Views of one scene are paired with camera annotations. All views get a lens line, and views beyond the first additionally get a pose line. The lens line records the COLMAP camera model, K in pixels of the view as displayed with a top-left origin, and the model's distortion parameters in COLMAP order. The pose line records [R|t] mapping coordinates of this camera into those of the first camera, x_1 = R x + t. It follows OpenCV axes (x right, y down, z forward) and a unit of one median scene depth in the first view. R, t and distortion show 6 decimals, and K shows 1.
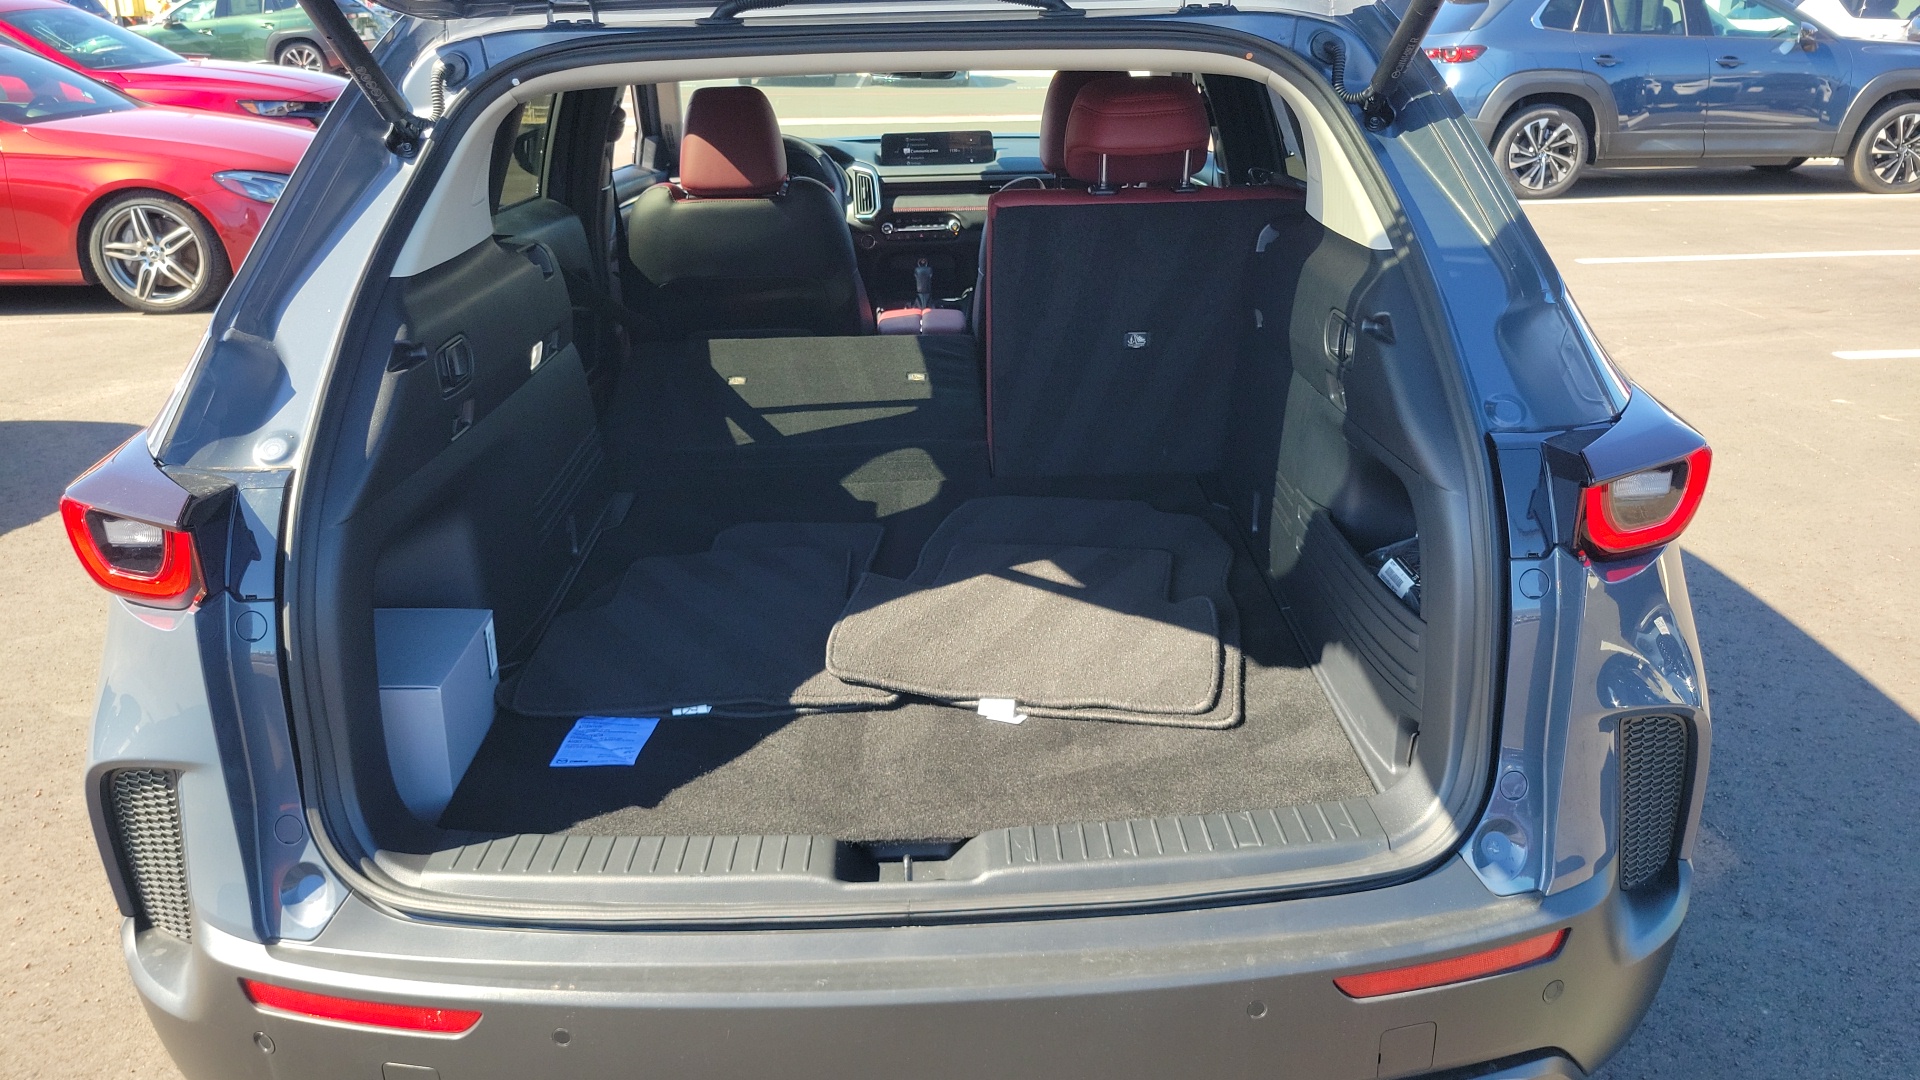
lens RADIAL K [[1441.0, 0, 960.0], [0, 1441.0, 540.0], [0, 0, 1]] dist [0.005090, 0.002238]
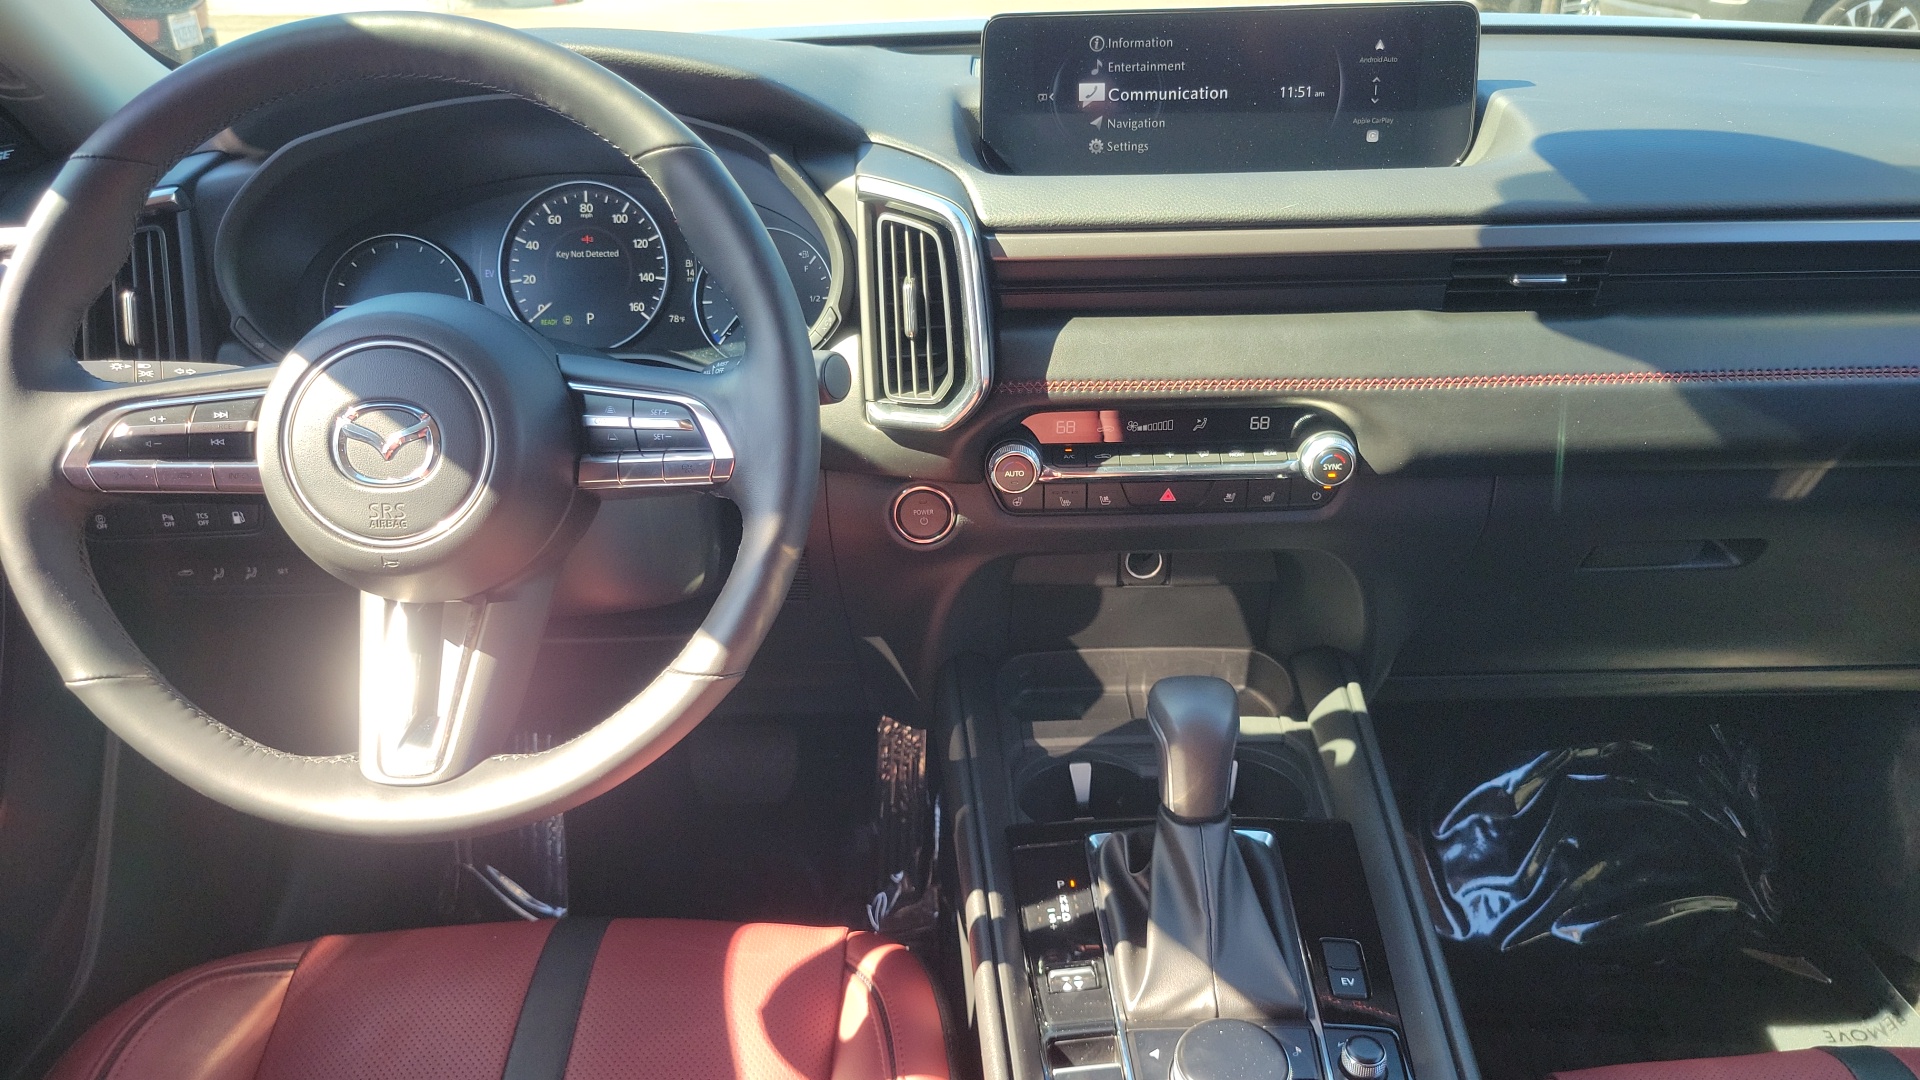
lens RADIAL K [[1451.2, 0, 971.9], [0, 1451.2, 560.3], [0, 0, 1]] dist [0.027645, -0.016695]
pose [[0.999899, 0.013120, -0.005442, -0.055772], [-0.012631, 0.996565, 0.081850, -0.220878], [0.006497, -0.081773, 0.996630, 0.784426]]
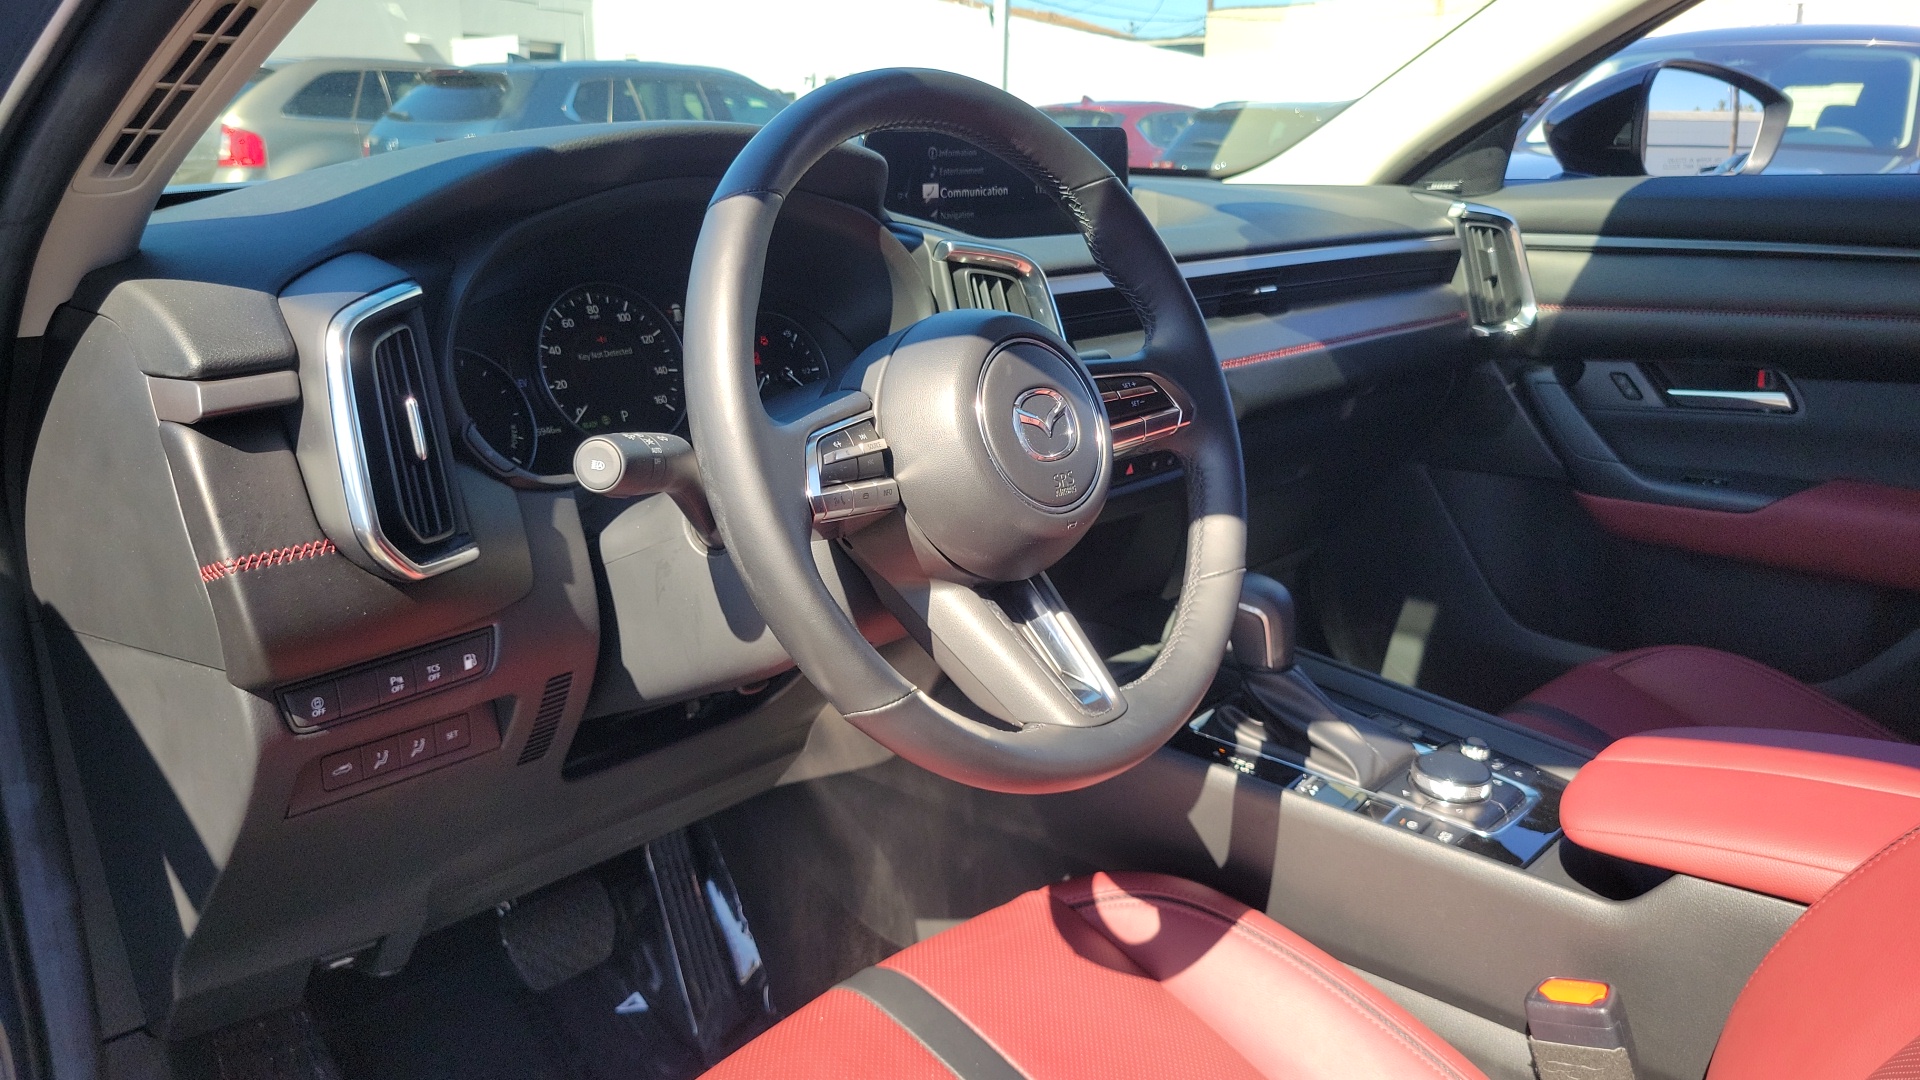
lens RADIAL K [[1441.0, 0, 960.0], [0, 1441.0, 540.0], [0, 0, 1]] dist [0.005090, 0.002238]
pose [[0.683503, -0.170525, 0.709750, -0.260400], [0.232045, 0.972651, 0.010225, -0.209954], [-0.692083, 0.157705, 0.704379, 0.828545]]
